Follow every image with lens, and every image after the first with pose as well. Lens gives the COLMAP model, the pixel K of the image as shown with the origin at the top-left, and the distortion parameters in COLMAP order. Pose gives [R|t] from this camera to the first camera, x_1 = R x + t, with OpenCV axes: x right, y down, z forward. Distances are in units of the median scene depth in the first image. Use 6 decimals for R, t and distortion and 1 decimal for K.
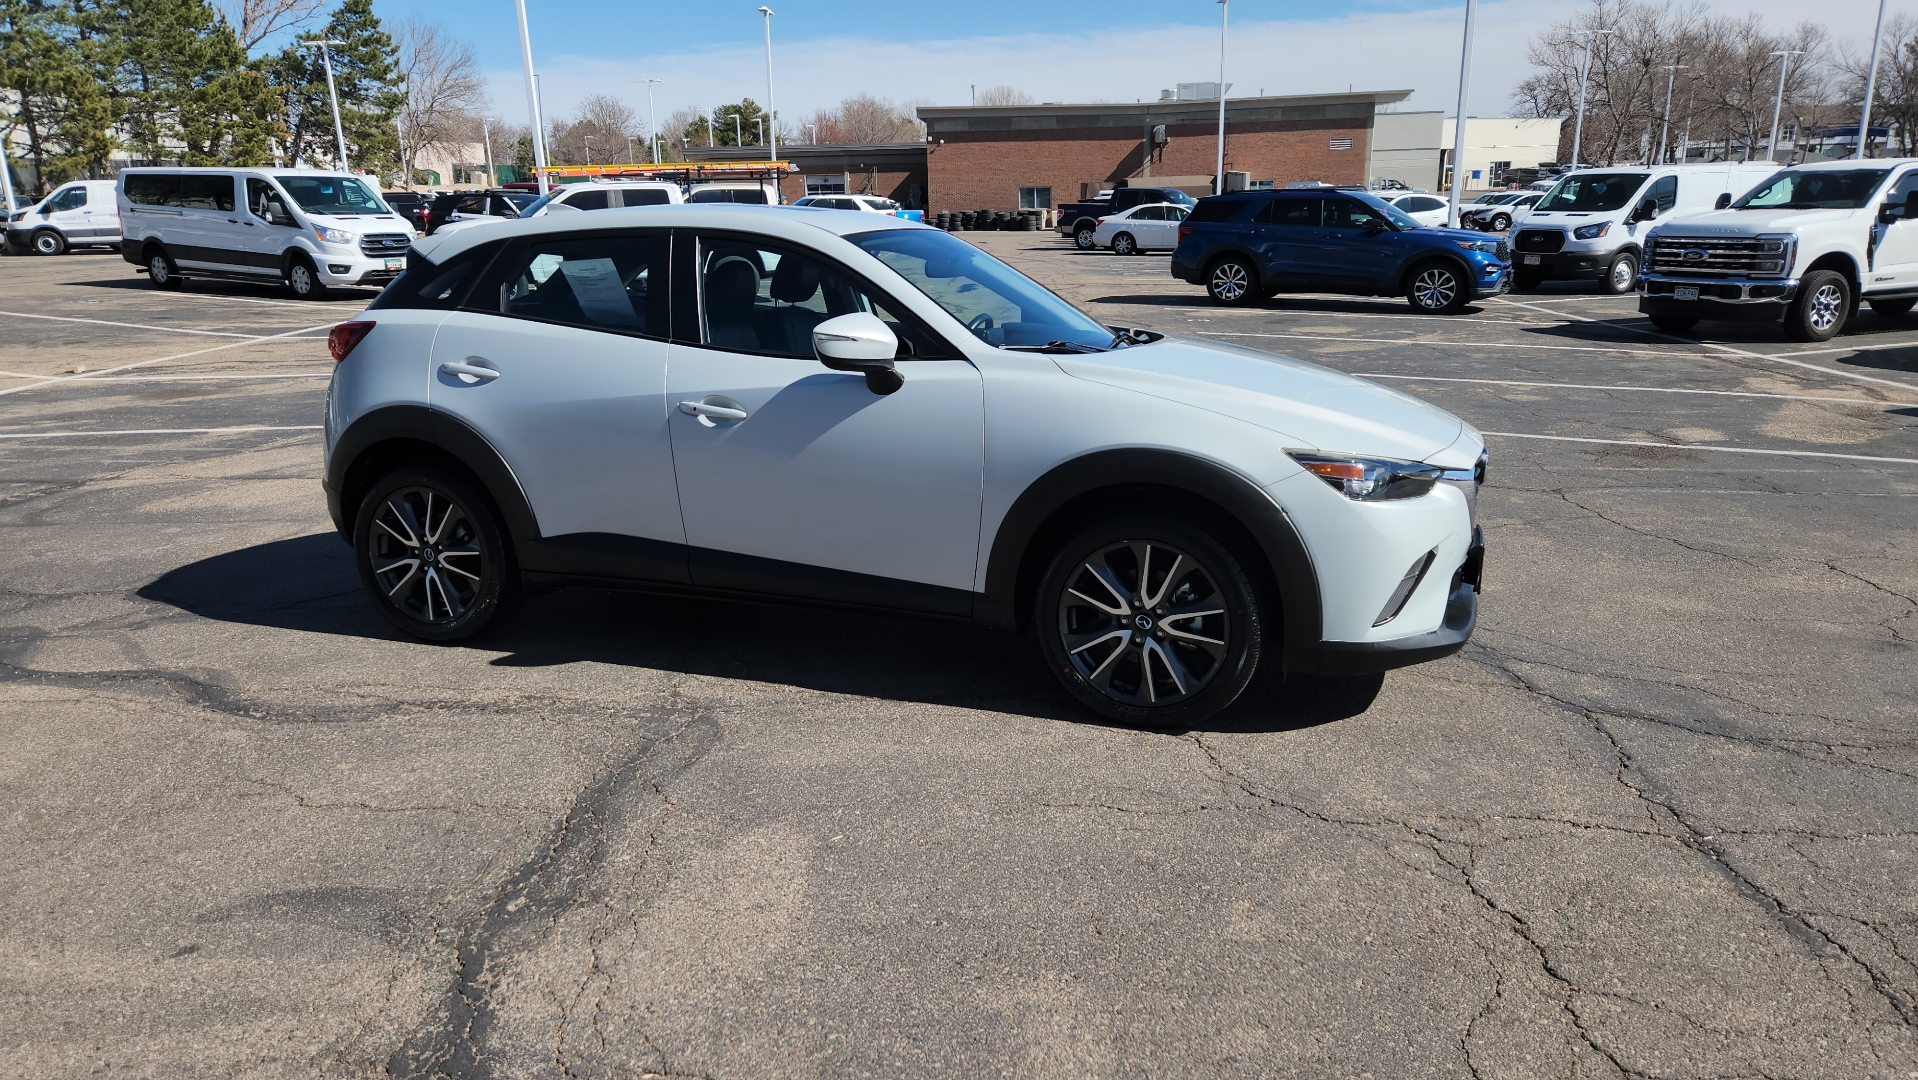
lens RADIAL K [[1278.0, 0, 922.9], [0, 1278.0, 544.7], [0, 0, 1]] dist [0.071353, -0.059011]
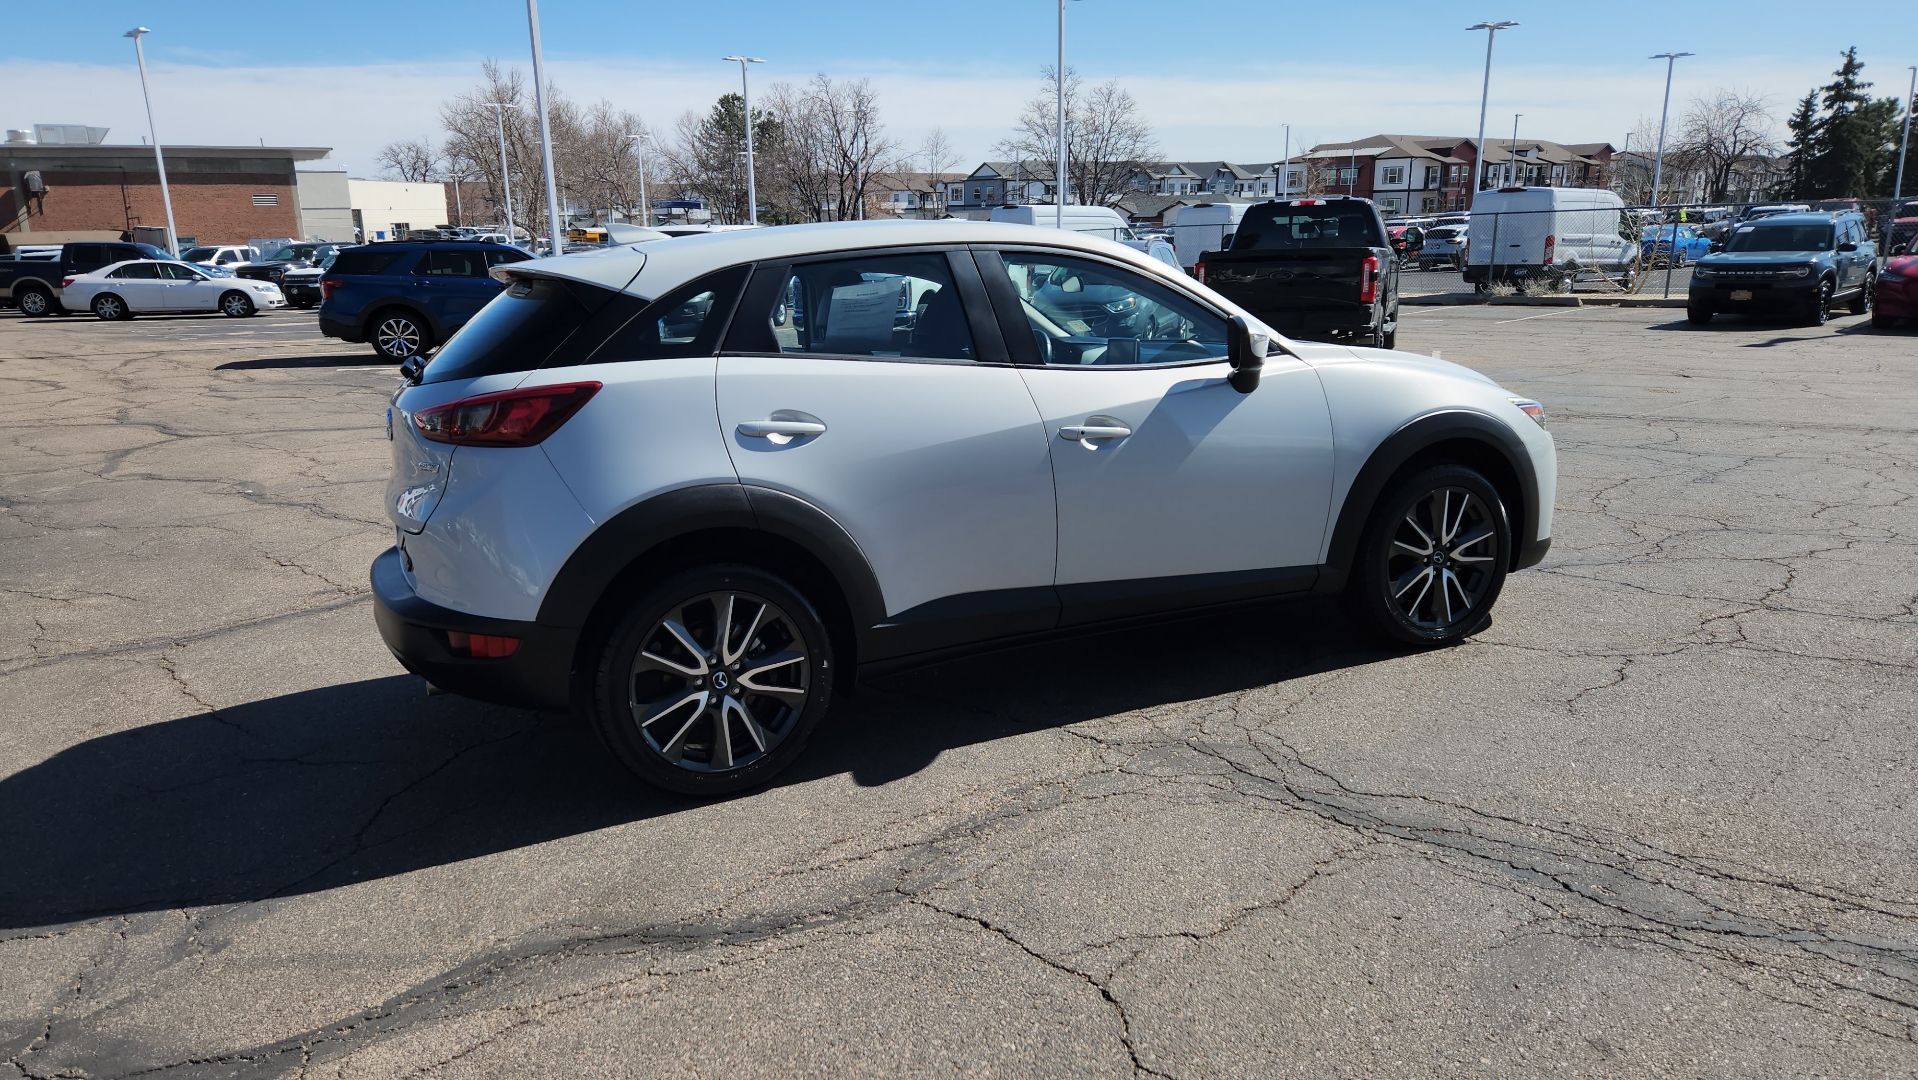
lens RADIAL K [[1278.8, 0, 915.0], [0, 1278.8, 543.6], [0, 0, 1]] dist [0.069603, -0.055910]
pose [[0.696045, -0.167427, 0.698204, -0.184444], [0.199007, 0.979320, 0.036447, -0.017030], [-0.689868, 0.113579, 0.714970, 0.085915]]
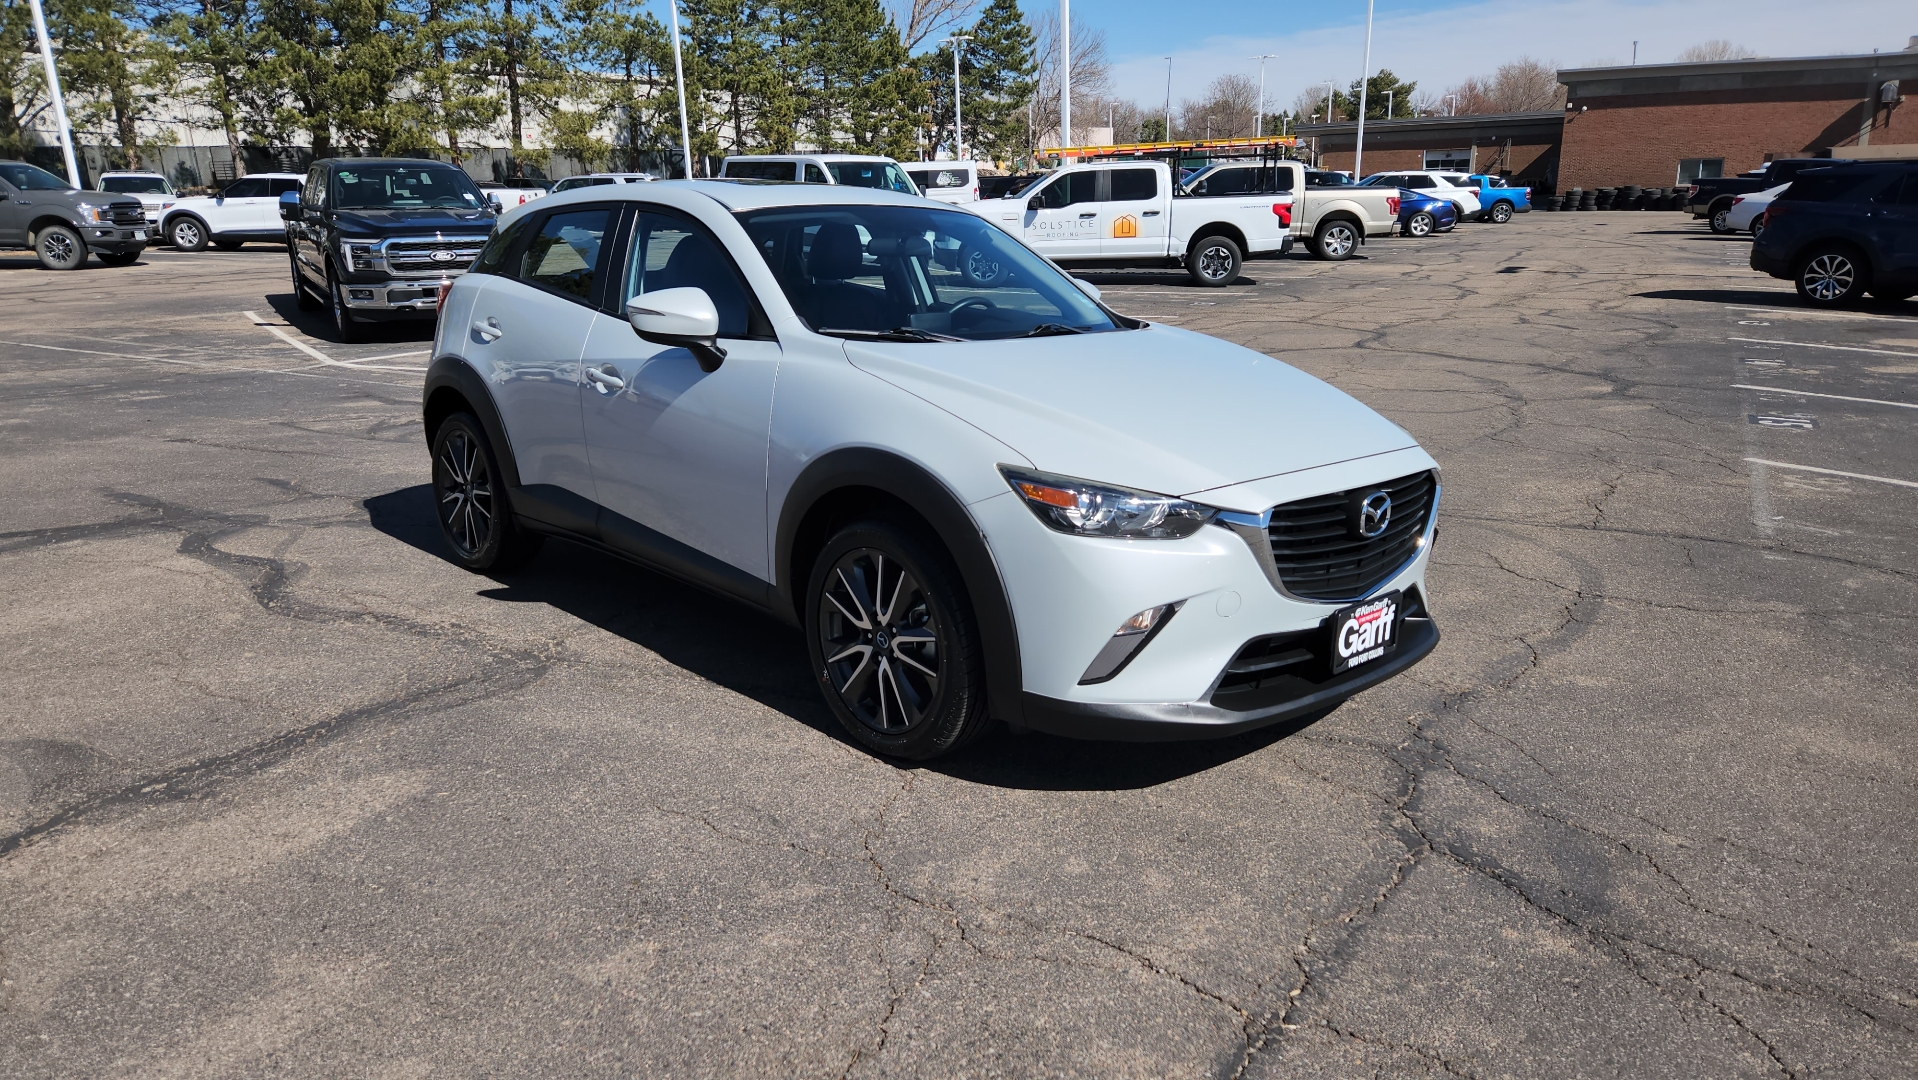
lens RADIAL K [[1271.4, 0, 916.0], [0, 1271.4, 554.5], [0, 0, 1]] dist [0.071619, -0.053848]
pose [[0.893092, 0.125831, -0.431918, 0.105046], [-0.116176, 0.992030, 0.048786, -0.008545], [0.434614, 0.006608, 0.900592, 0.035433]]
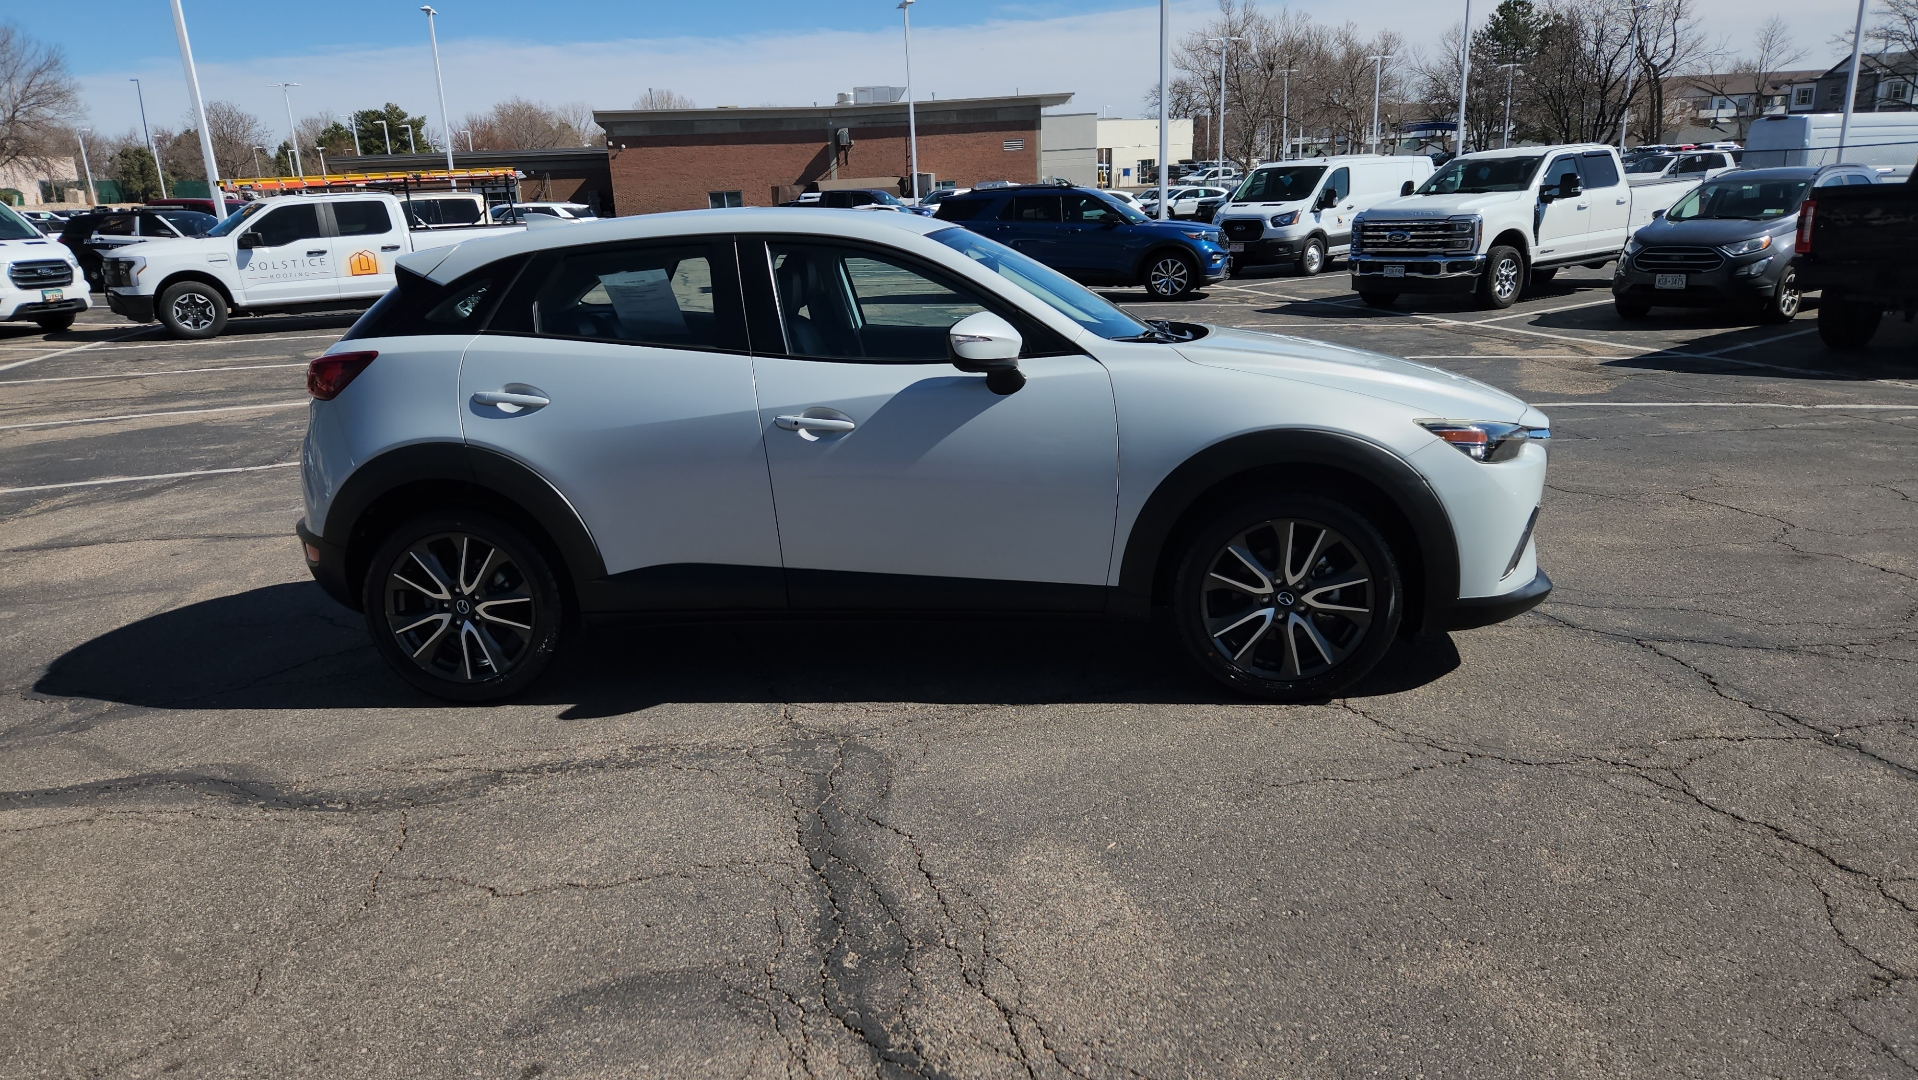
lens RADIAL K [[1278.0, 0, 922.9], [0, 1278.0, 544.7], [0, 0, 1]] dist [0.071353, -0.059011]
pose [[0.969228, -0.089308, 0.229393, -0.062230], [0.089945, 0.995917, 0.007699, -0.003050], [-0.229144, 0.013171, 0.973303, 0.011709]]
